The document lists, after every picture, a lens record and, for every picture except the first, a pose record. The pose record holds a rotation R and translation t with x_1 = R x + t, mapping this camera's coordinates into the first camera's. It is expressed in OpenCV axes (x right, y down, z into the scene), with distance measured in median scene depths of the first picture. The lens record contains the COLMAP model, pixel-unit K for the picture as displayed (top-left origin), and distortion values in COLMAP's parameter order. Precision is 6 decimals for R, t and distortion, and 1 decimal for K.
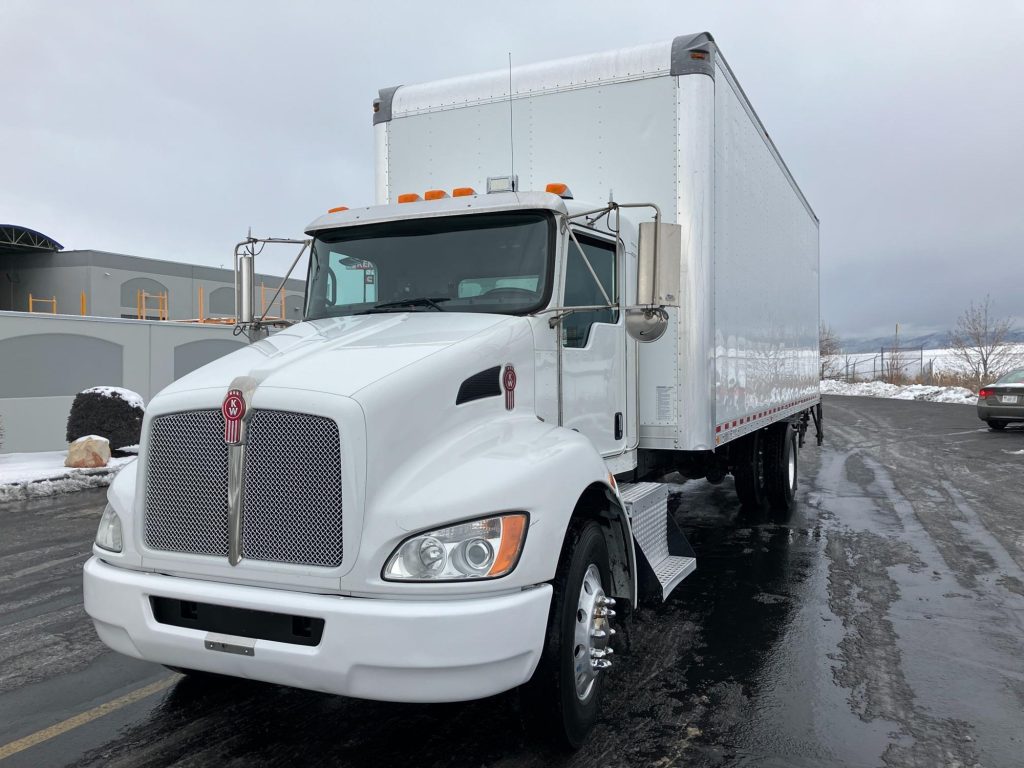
lens RADIAL K [[806.7, 0, 518.3], [0, 806.7, 383.1], [0, 0, 1]] dist [0.014936, -0.047120]
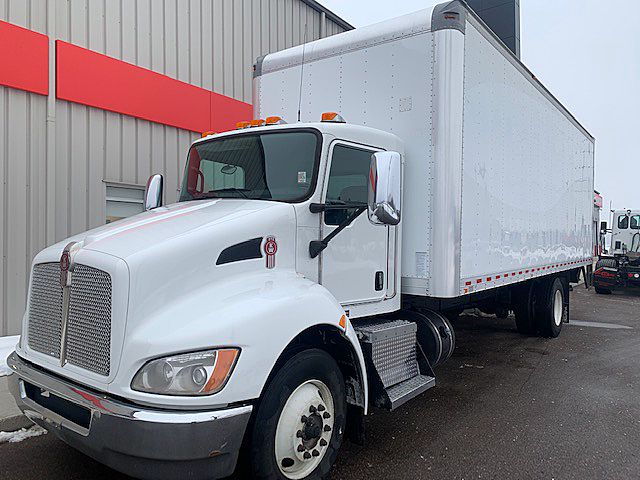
lens RADIAL K [[476.7, 0, 315.4], [0, 476.7, 242.1], [0, 0, 1]] dist [0.022756, -0.024790]
pose [[0.975332, 0.033773, -0.218143, 0.251651], [-0.032263, 0.999424, 0.010480, -0.025677], [0.218371, -0.003183, 0.975861, 0.193908]]
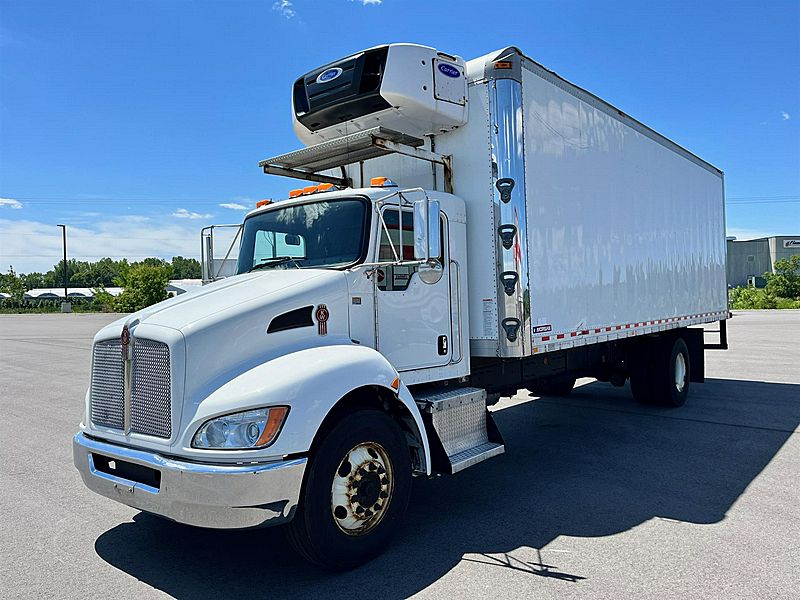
lens RADIAL K [[595.8, 0, 397.0], [0, 595.8, 302.7], [0, 0, 1]] dist [0.022756, -0.024790]
pose [[0.965580, -0.021068, -0.259251, 0.404350], [0.018694, 0.999758, -0.011622, -0.011619], [0.259433, 0.006375, 0.965740, -0.011149]]
